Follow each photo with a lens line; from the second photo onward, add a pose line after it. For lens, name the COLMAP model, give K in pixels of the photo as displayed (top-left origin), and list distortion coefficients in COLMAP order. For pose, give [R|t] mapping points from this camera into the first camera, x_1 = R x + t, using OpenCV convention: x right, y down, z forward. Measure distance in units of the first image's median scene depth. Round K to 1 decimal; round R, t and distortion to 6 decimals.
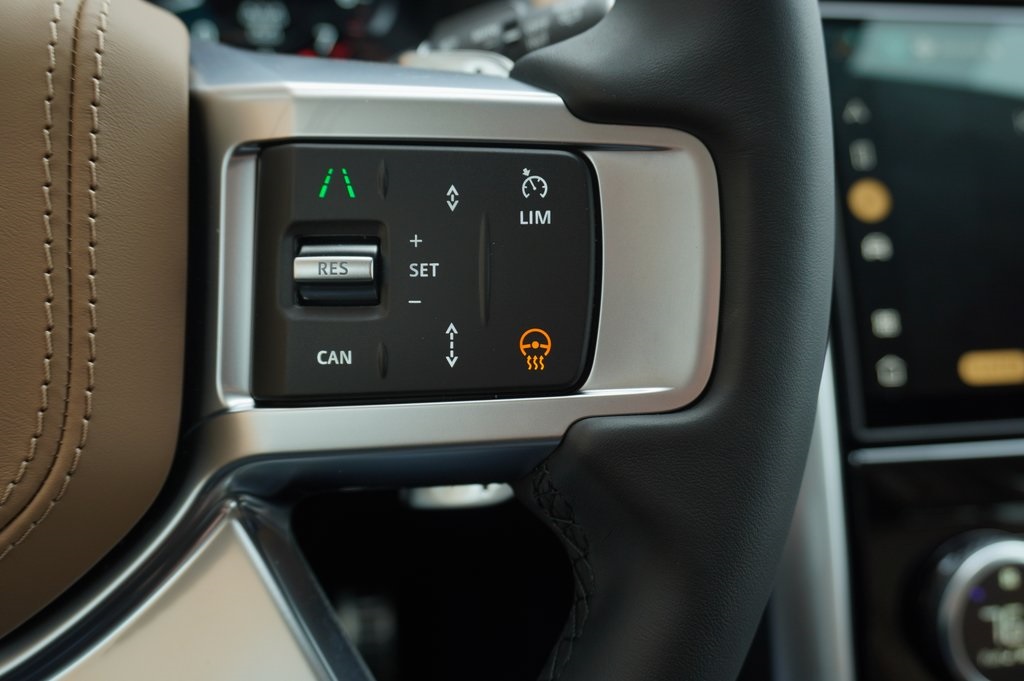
lens RADIAL K [[961.3, 0, 512.9], [0, 961.3, 342.9], [0, 0, 1]] dist [-0.005408, -0.003707]
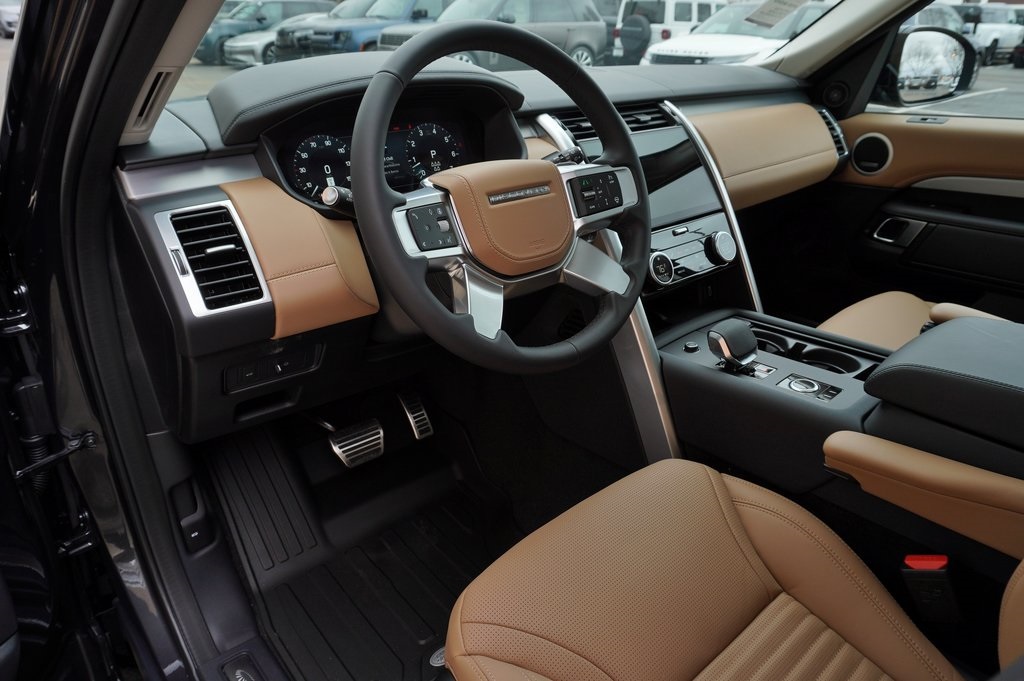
lens RADIAL K [[687.9, 0, 516.1], [0, 687.9, 344.3], [0, 0, 1]] dist [-0.043599, 0.037486]
pose [[0.864671, -0.265538, 0.426420, -2.949408], [0.268145, 0.961796, 0.055194, 0.525188], [-0.424785, 0.066618, 0.902840, -3.051855]]
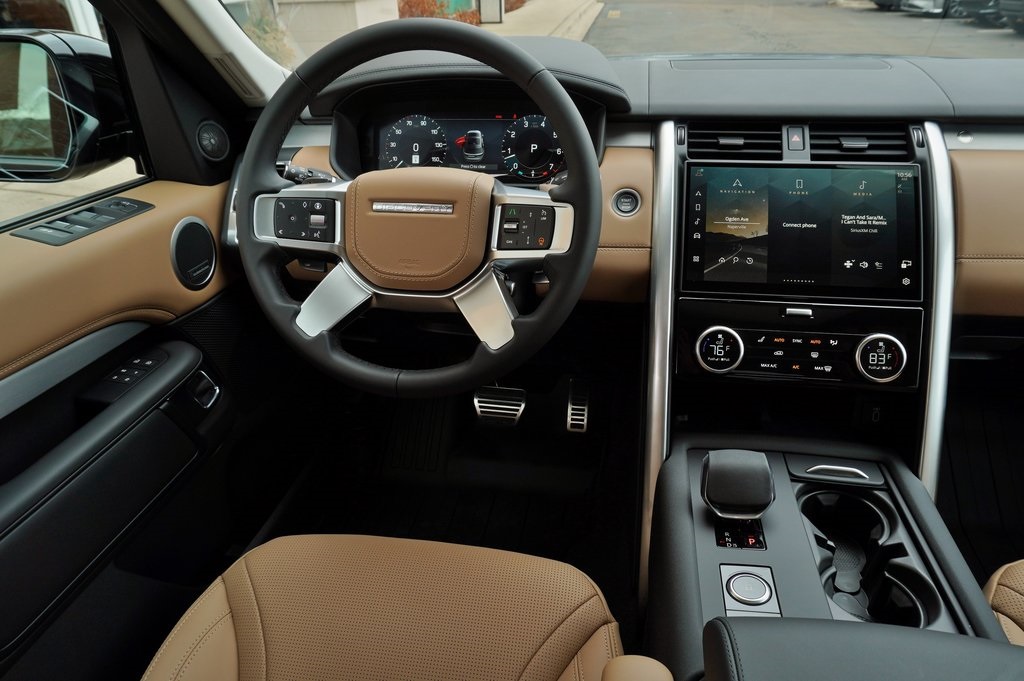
lens RADIAL K [[687.9, 0, 516.1], [0, 687.9, 344.3], [0, 0, 1]] dist [-0.043599, 0.037486]
pose [[0.930581, 0.095140, -0.353506, 1.354348], [-0.084387, 0.995382, 0.045747, 0.431336], [0.356226, -0.012740, 0.934313, -2.820151]]
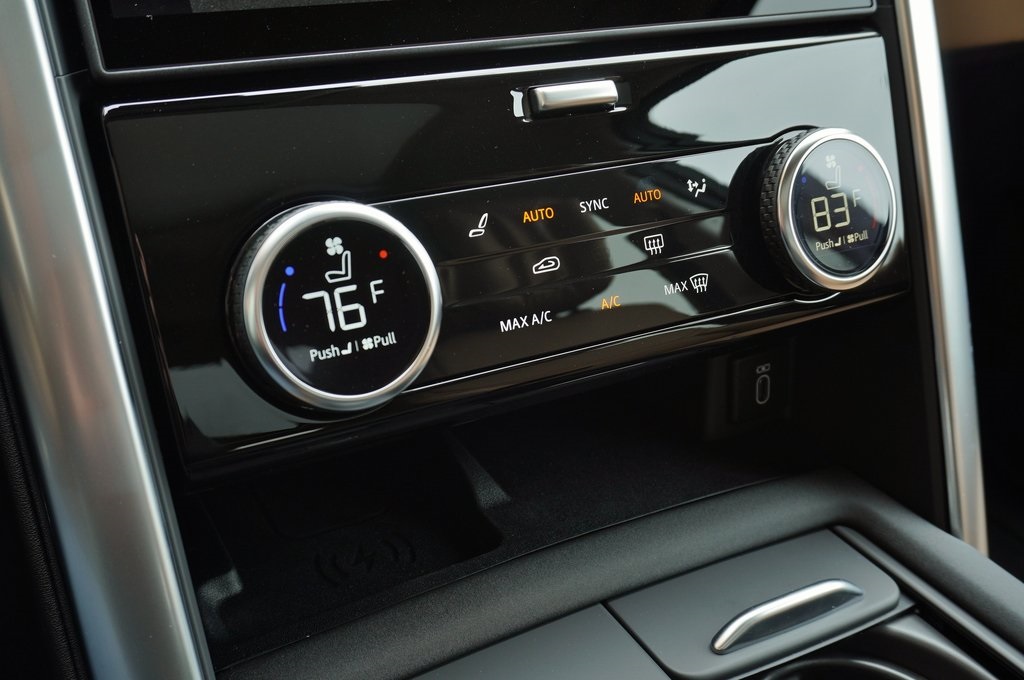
lens RADIAL K [[1047.3, 0, 473.7], [0, 1047.3, 380.6], [0, 0, 1]] dist [-0.017132, -0.016891]
pose [[0.956772, -0.159087, 0.243470, 0.785770], [0.126420, 0.981401, 0.144464, 0.469475], [-0.261924, -0.107440, 0.959089, 0.353949]]
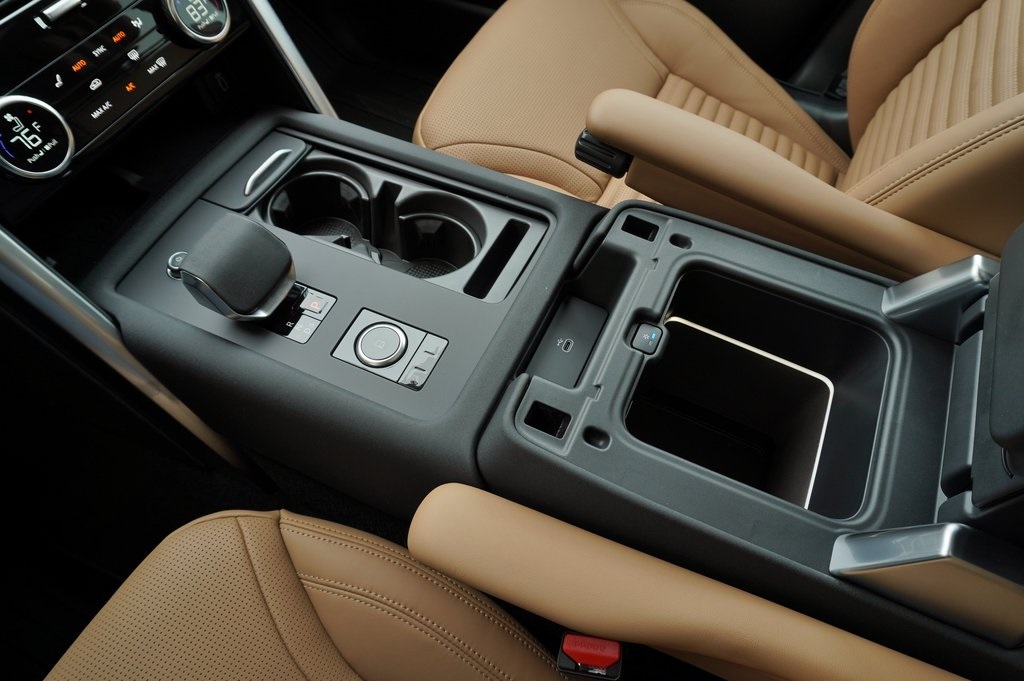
lens RADIAL K [[687.9, 0, 516.1], [0, 687.9, 344.3], [0, 0, 1]] dist [-0.043599, 0.037486]
pose [[0.590872, -0.694478, 0.410574, 0.475276], [0.355115, 0.680846, 0.640579, 0.086450], [-0.724406, -0.232699, 0.648913, -1.369167]]
